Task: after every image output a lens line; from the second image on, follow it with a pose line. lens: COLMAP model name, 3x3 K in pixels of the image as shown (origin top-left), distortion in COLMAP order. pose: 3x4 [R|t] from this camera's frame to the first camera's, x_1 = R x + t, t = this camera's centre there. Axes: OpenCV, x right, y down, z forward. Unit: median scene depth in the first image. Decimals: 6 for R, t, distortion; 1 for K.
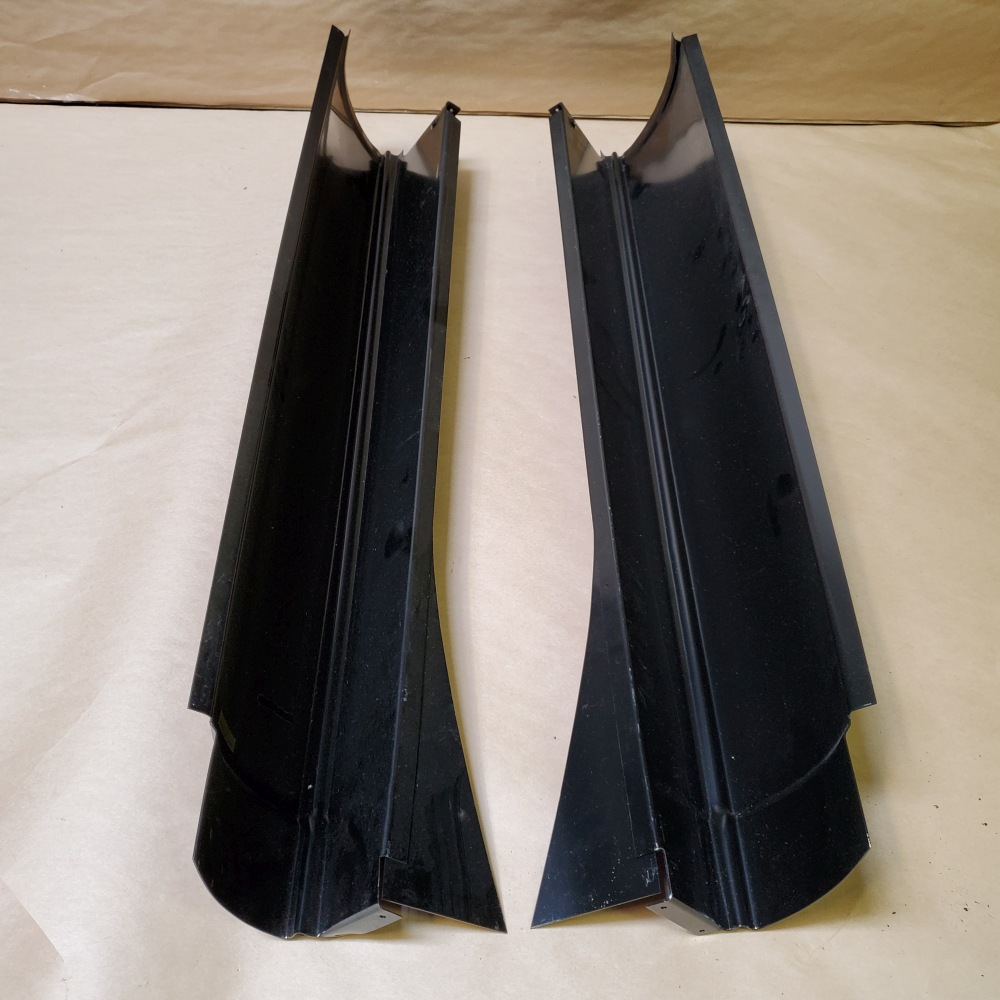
lens RADIAL K [[1009.2, 0, 504.3], [0, 1009.2, 488.3], [0, 0, 1]] dist [-0.035227, 0.065294]
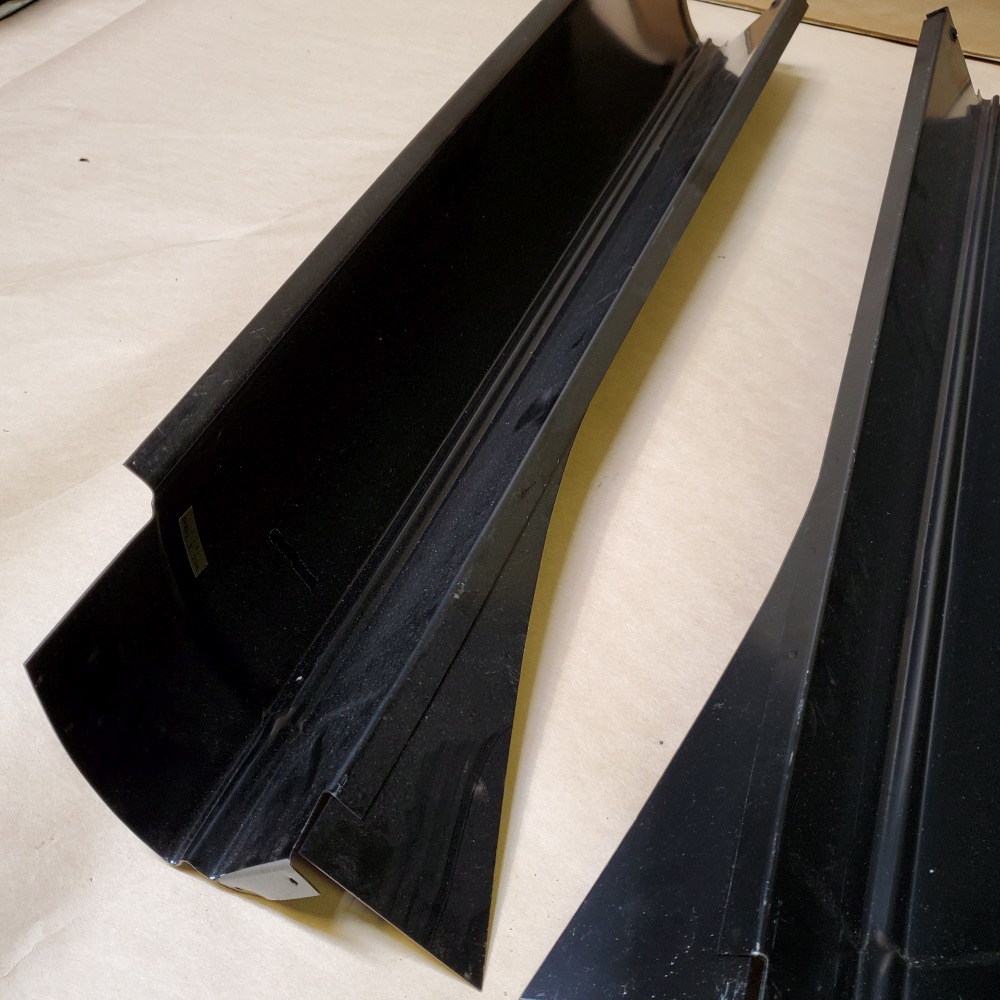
lens RADIAL K [[1022.7, 0, 513.8], [0, 1022.7, 500.6], [0, 0, 1]] dist [-0.007723, 0.021780]
pose [[0.926905, 0.296793, -0.229696, 0.074485], [-0.306374, 0.951890, -0.006380, 0.146494], [0.216751, 0.076287, 0.973242, 0.353707]]
